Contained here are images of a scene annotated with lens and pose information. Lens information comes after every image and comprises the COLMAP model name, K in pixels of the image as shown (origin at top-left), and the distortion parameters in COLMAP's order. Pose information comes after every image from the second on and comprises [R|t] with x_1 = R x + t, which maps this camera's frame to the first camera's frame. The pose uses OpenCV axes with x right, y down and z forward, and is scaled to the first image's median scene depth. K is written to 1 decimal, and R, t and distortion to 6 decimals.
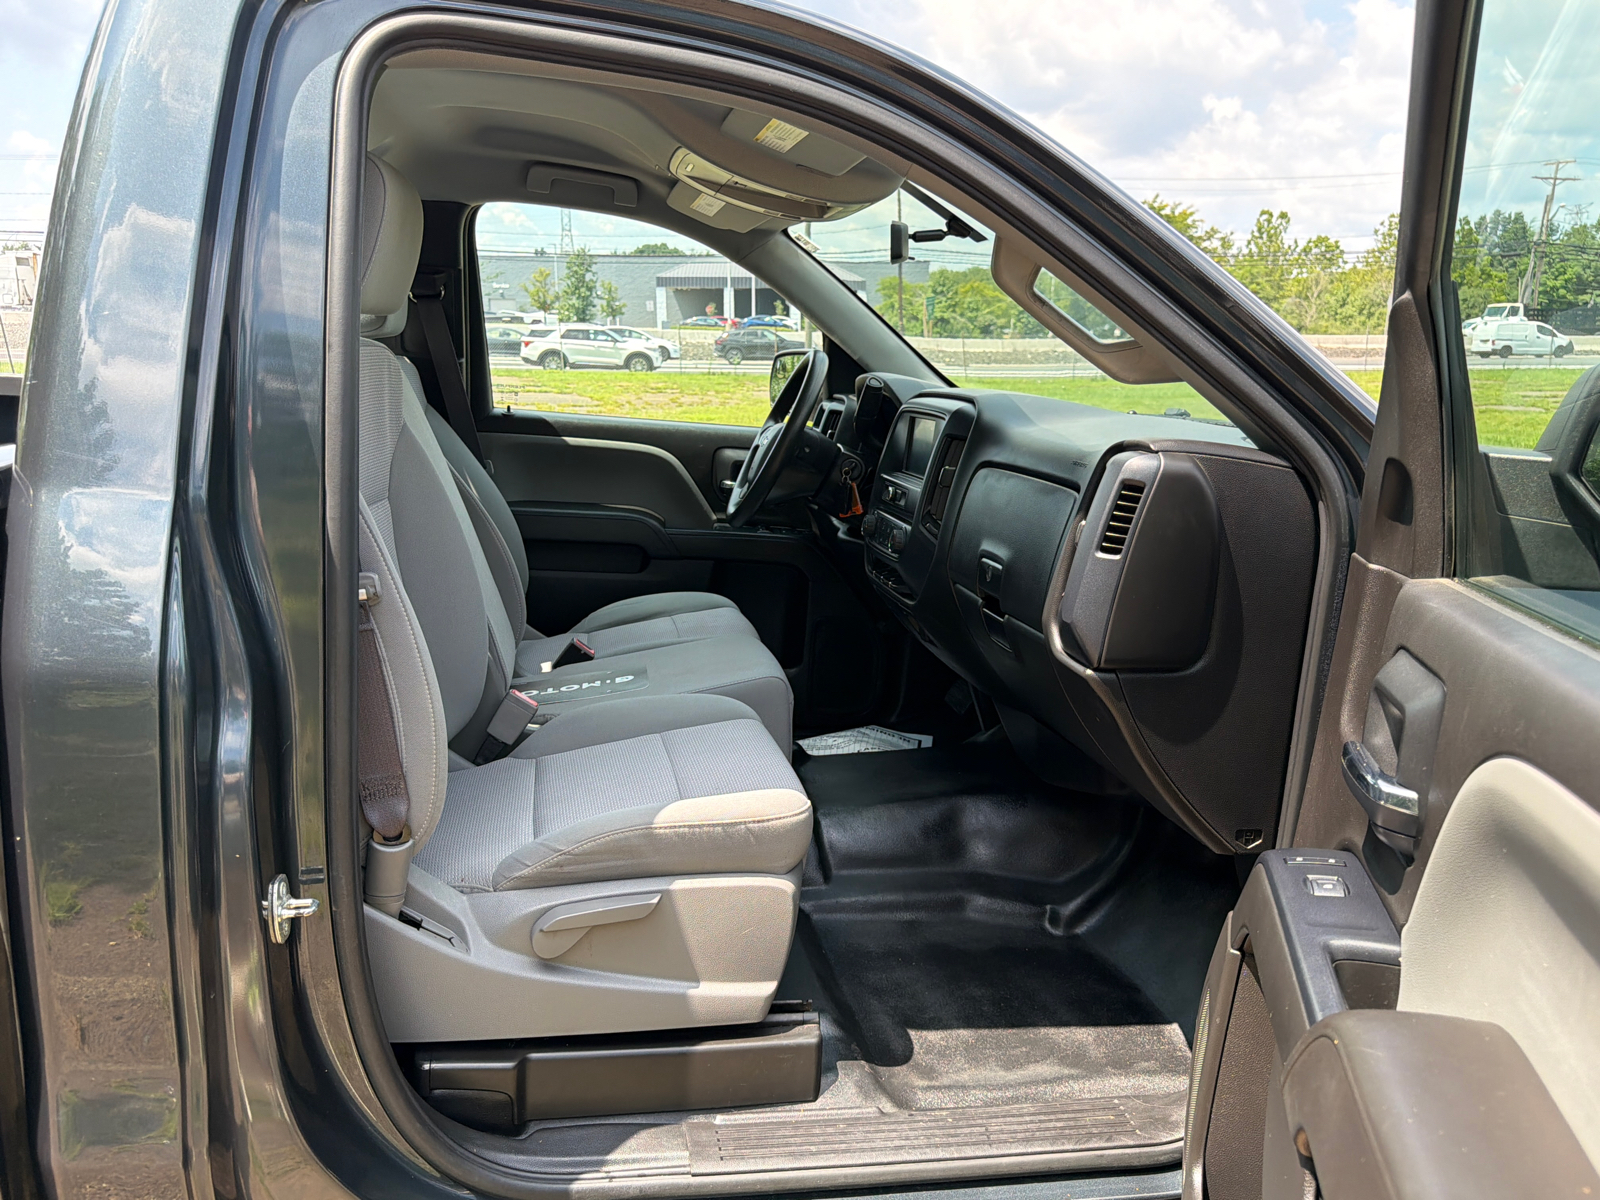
lens RADIAL K [[1249.5, 0, 741.9], [0, 1249.5, 646.3], [0, 0, 1]] dist [0.047724, -0.099434]
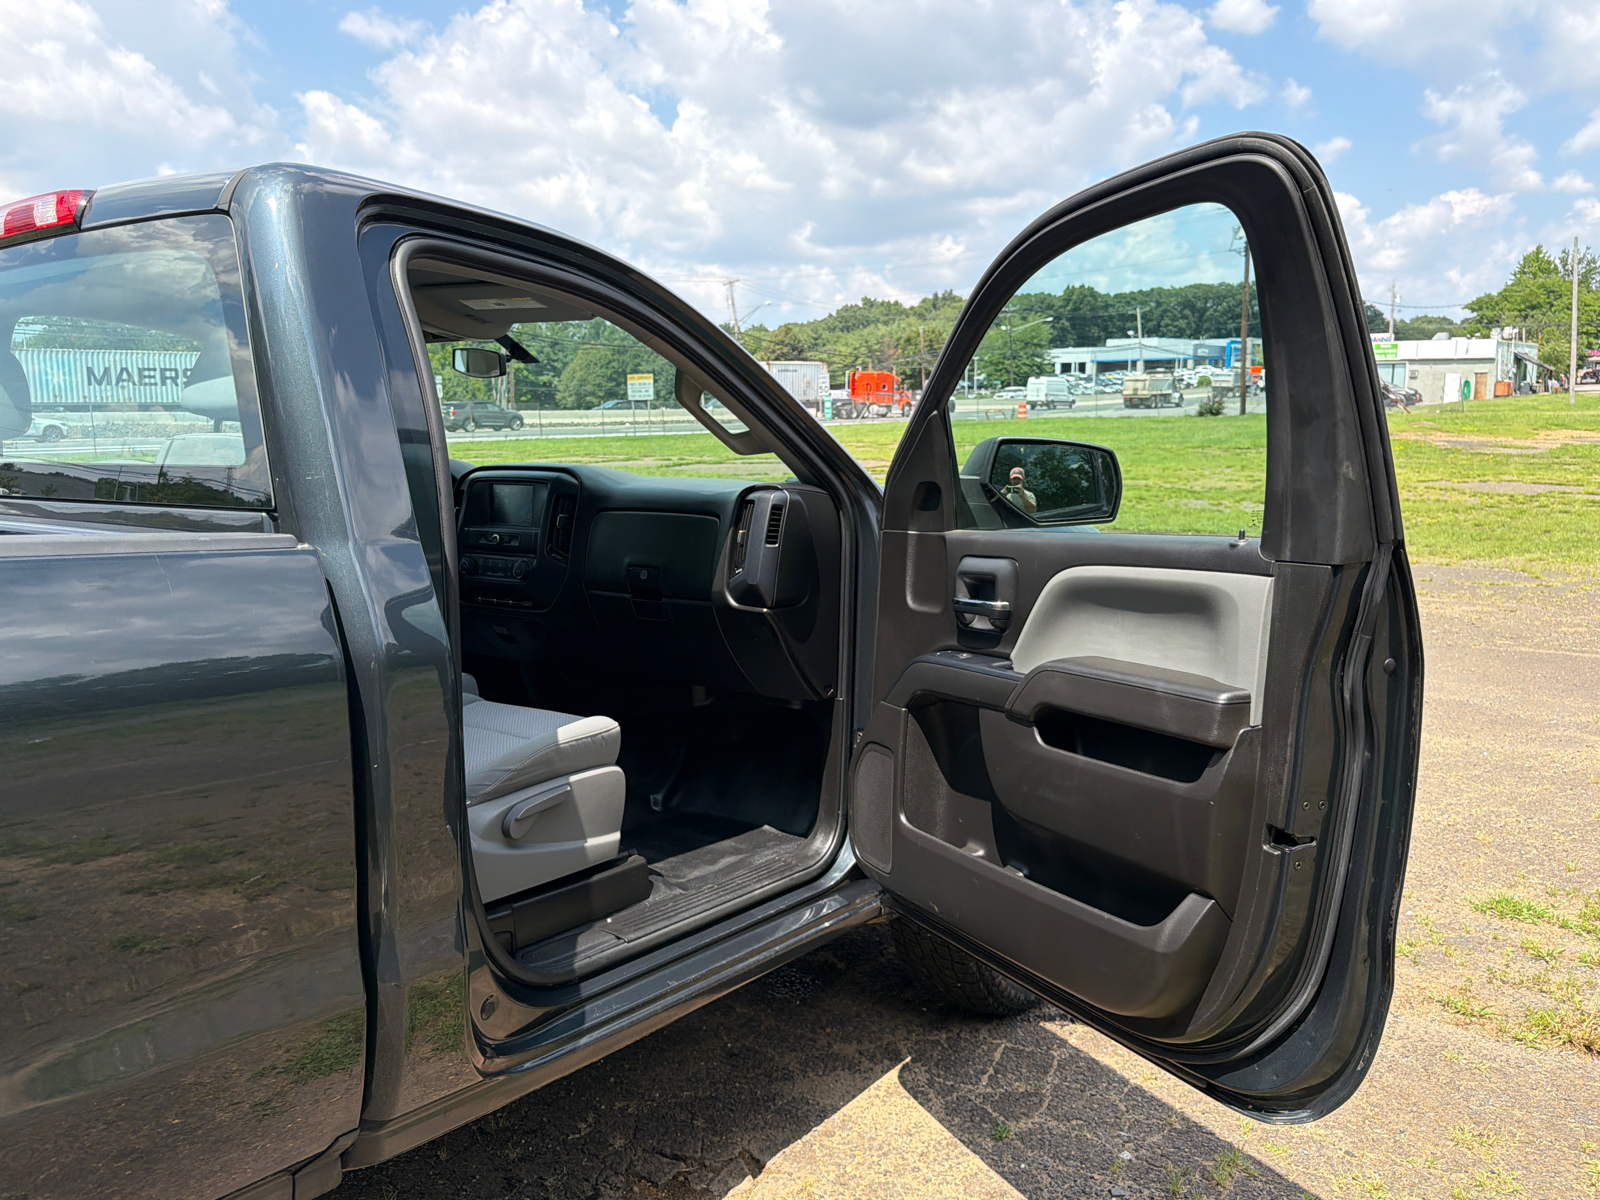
lens RADIAL K [[1244.1, 0, 795.6], [0, 1244.1, 681.3], [0, 0, 1]] dist [0.057012, -0.100767]
pose [[0.715268, -0.149314, 0.682713, -0.900172], [0.169875, 0.984756, 0.037397, 0.059312], [-0.677889, 0.089227, 0.729729, -0.343329]]
